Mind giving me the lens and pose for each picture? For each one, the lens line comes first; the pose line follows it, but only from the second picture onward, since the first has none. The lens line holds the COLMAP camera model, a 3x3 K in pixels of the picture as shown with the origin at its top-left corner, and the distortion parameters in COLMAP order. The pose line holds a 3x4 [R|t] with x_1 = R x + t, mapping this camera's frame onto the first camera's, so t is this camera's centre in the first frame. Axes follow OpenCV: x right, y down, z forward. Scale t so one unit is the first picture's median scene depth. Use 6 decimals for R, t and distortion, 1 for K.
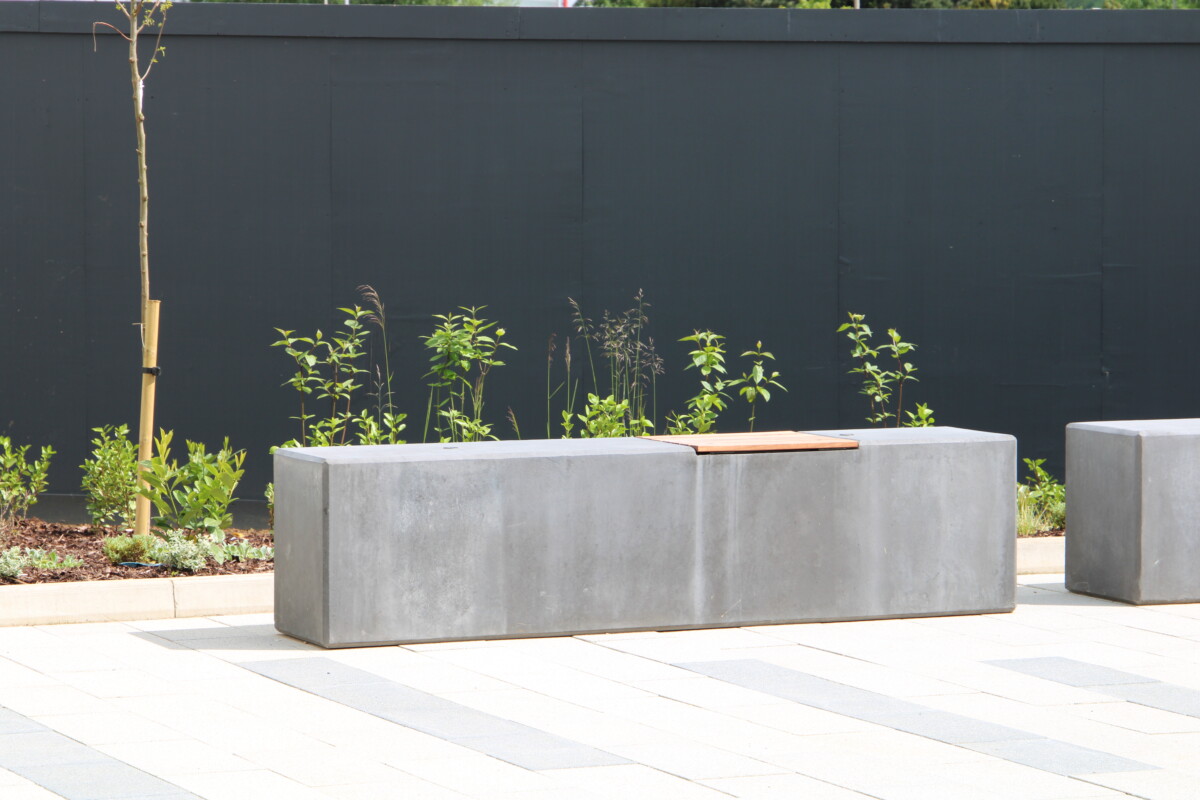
lens RADIAL K [[4236.0, 0, 600.7], [0, 4236.0, 401.1], [0, 0, 1]] dist [0.504753, 0.000000]
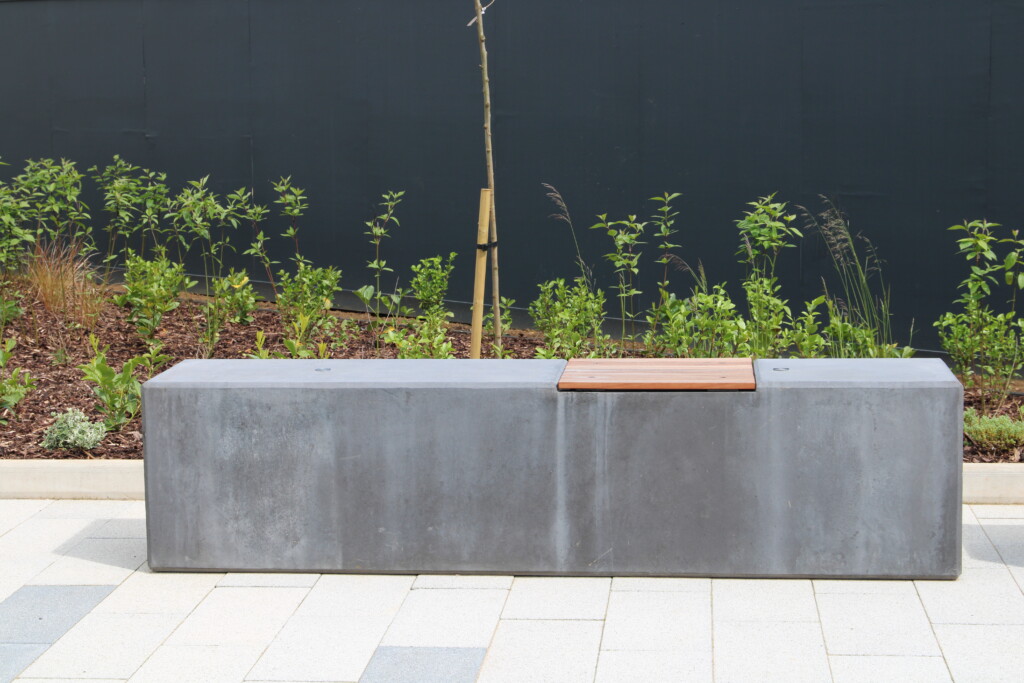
lens RADIAL K [[1974.6, 0, 511.4], [0, 1974.6, 342.7], [0, 0, 1]] dist [0.046237, 0.000000]
pose [[0.863619, 0.055320, -0.501100, 0.227667], [-0.014368, 0.996258, 0.085223, -0.034177], [0.503940, -0.066400, 0.861183, 0.624387]]
